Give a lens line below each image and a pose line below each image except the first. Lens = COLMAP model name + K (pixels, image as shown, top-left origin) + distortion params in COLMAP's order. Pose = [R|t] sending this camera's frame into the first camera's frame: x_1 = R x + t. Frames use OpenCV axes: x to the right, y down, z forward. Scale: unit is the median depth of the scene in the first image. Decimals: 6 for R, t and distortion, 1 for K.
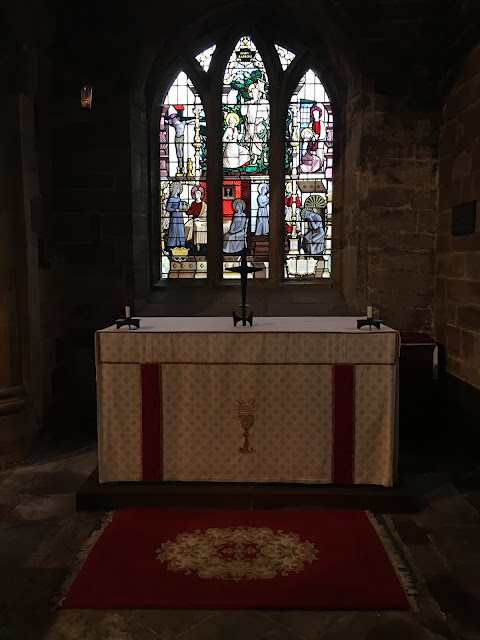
lens RADIAL K [[534.2, 0, 240.0], [0, 534.2, 320.0], [0, 0, 1]] dist [0.050127, -0.003882]
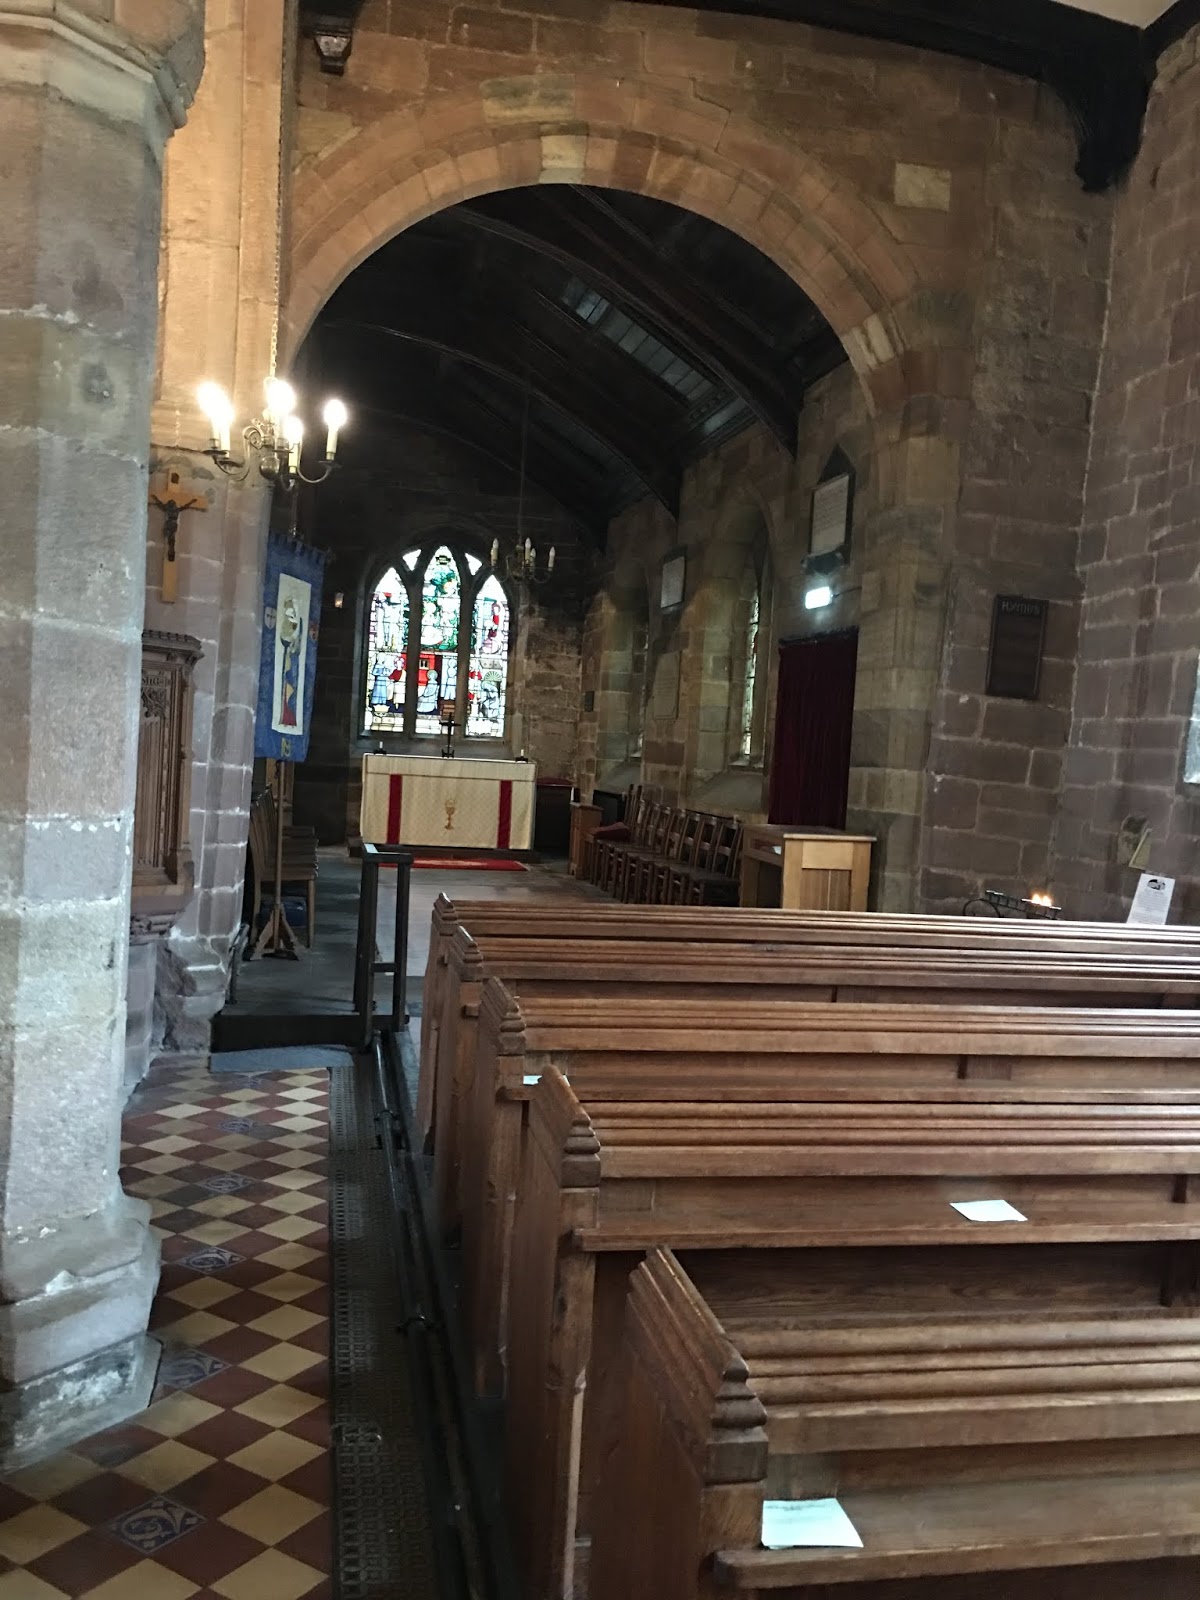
lens RADIAL K [[1335.5, 0, 600.0], [0, 1335.5, 800.0], [0, 0, 1]] dist [0.050127, -0.003882]
pose [[0.972068, 0.048489, 0.229638, -0.327294], [-0.035753, 0.997599, -0.059305, 0.250892], [-0.231962, 0.049438, 0.971468, -2.129827]]
